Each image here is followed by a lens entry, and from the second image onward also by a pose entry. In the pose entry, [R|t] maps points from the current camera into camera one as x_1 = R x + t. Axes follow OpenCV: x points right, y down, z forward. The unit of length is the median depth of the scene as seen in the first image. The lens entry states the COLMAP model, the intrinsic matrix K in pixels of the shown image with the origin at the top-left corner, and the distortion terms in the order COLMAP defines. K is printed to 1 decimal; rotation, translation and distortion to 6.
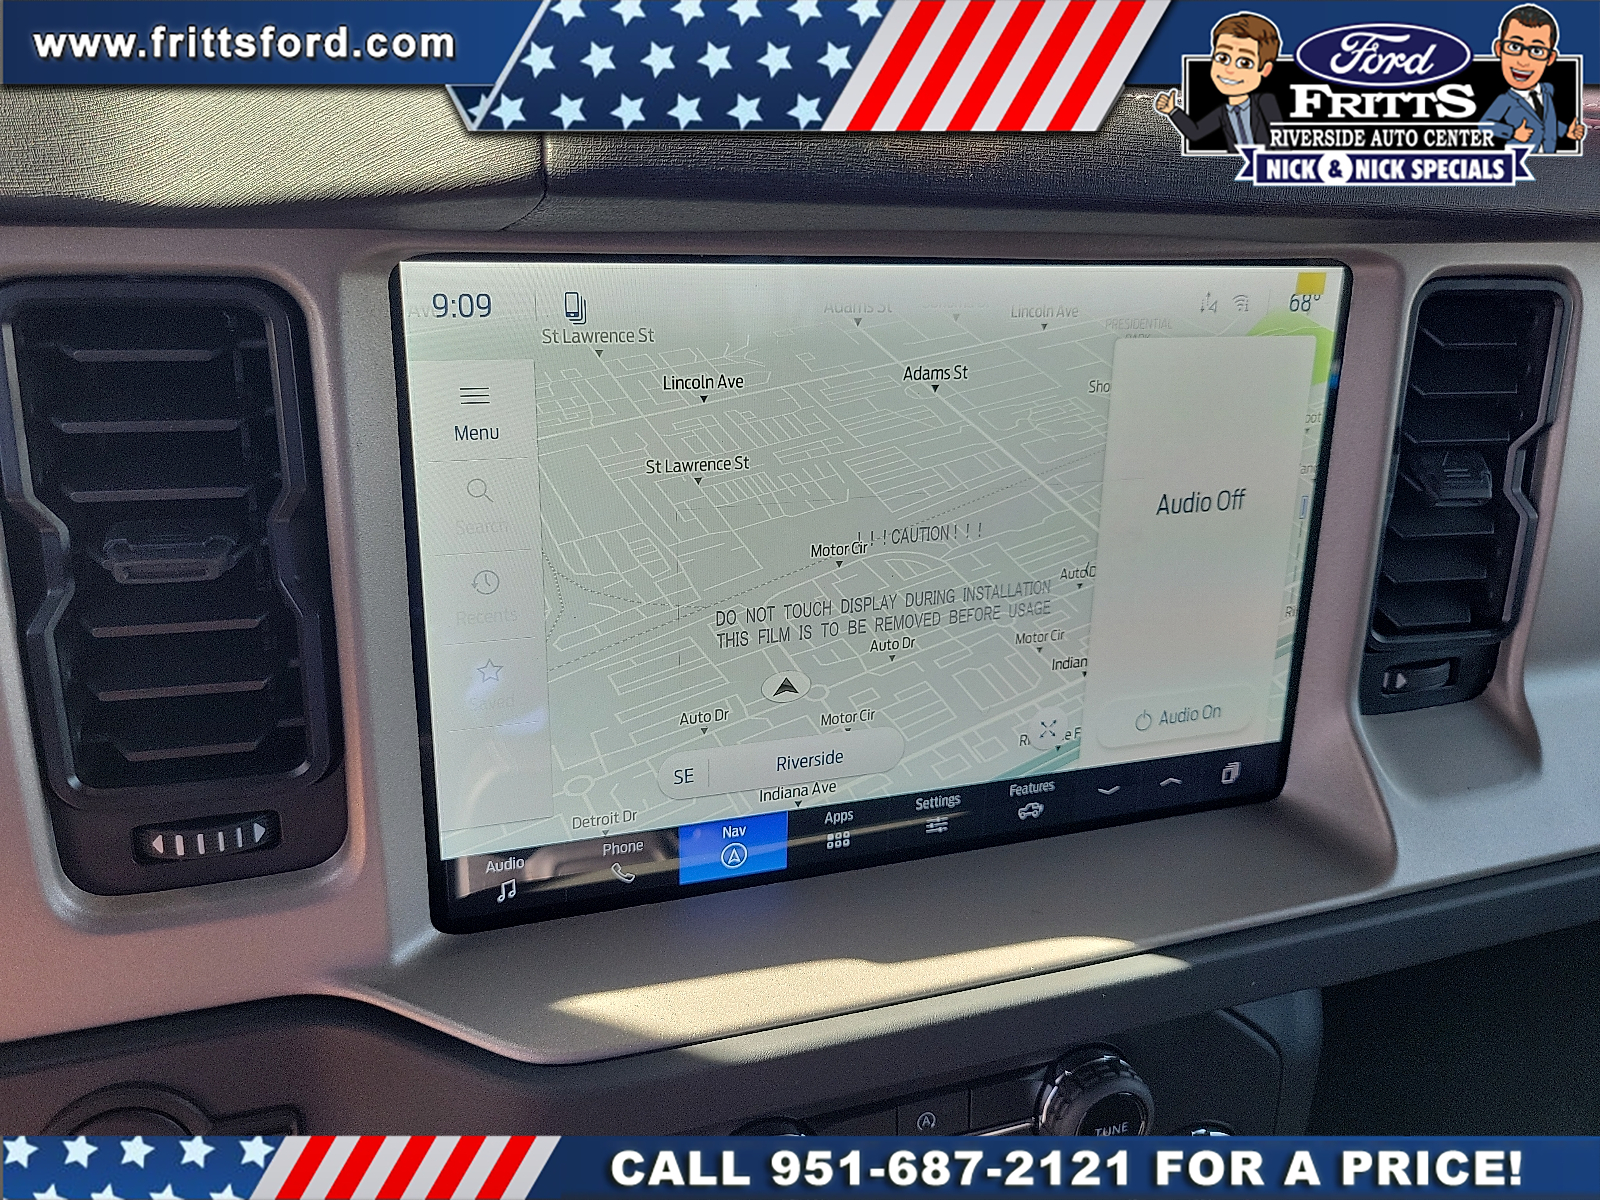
lens RADIAL K [[1199.7, 0, 790.8], [0, 1199.7, 602.3], [0, 0, 1]] dist [0.007049, -0.008386]
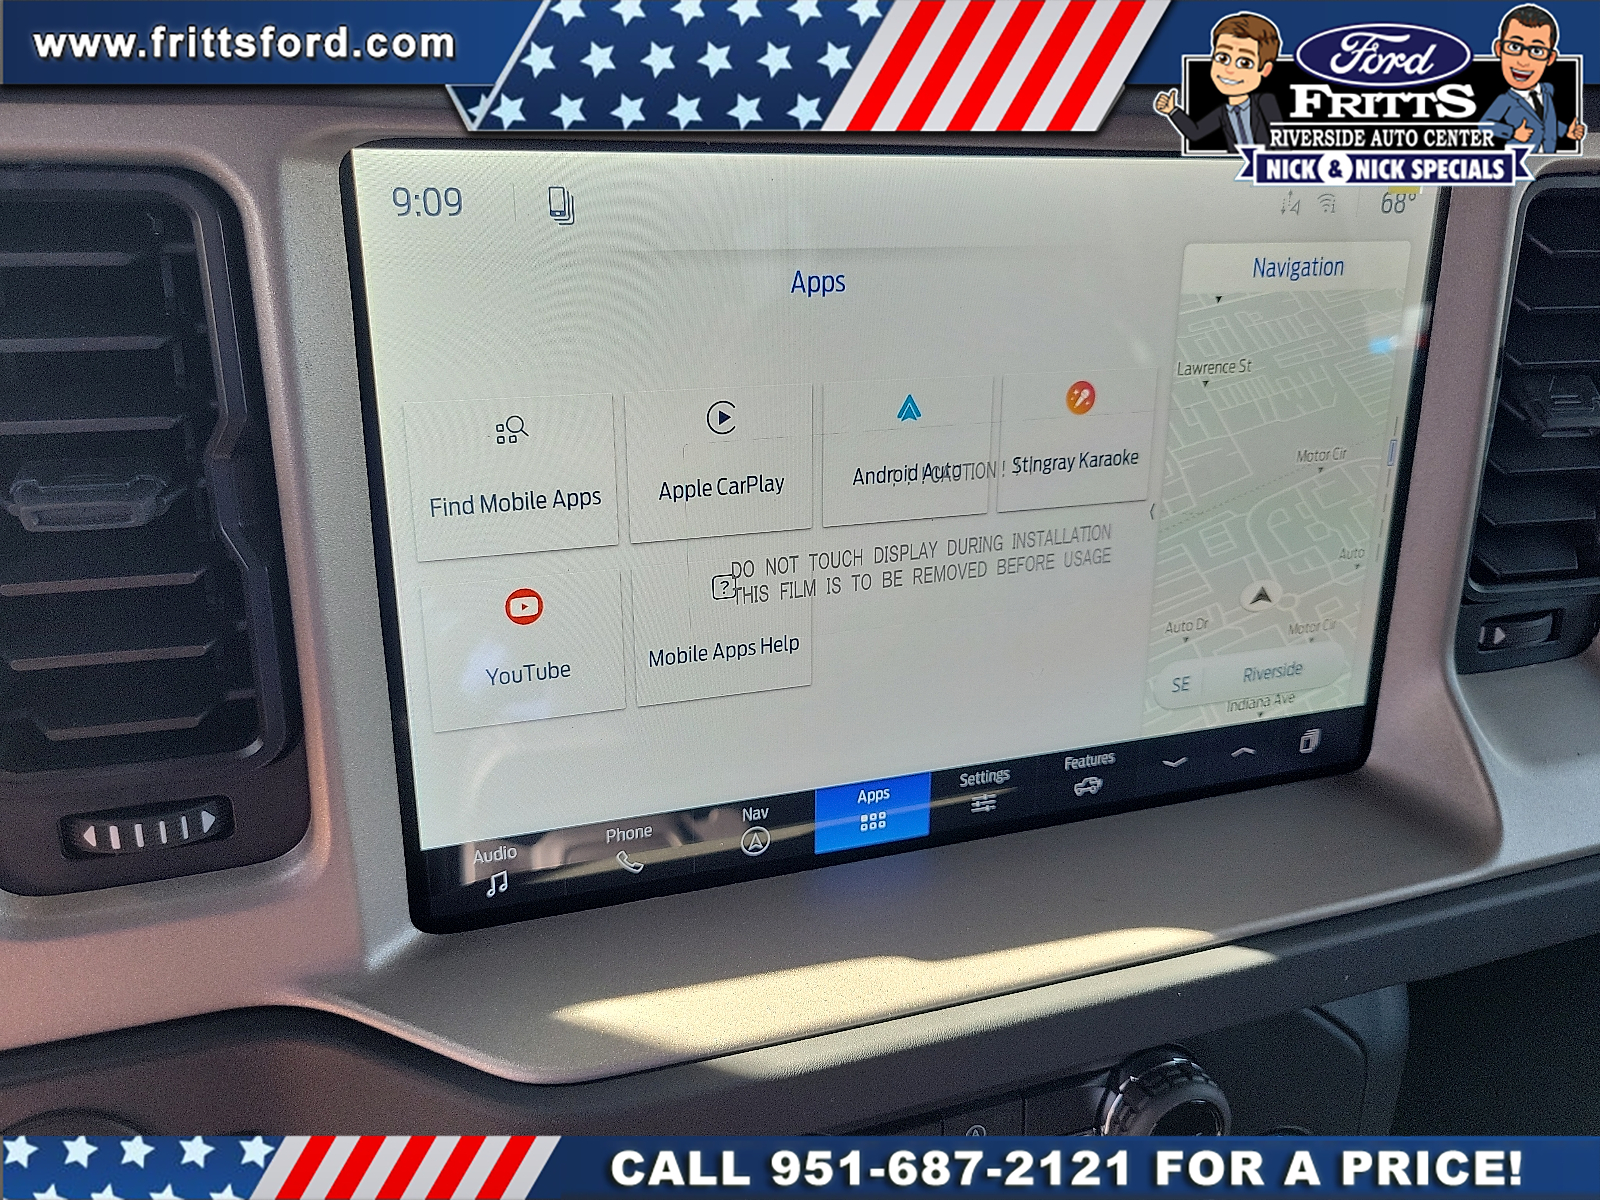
lens RADIAL K [[1199.7, 0, 806.2], [0, 1199.7, 595.5], [0, 0, 1]] dist [0.007049, -0.008386]
pose [[0.999904, -0.013086, -0.004502, -0.003747], [0.013134, 0.999855, 0.010819, 0.021182], [0.004360, -0.010877, 0.999931, 0.116376]]
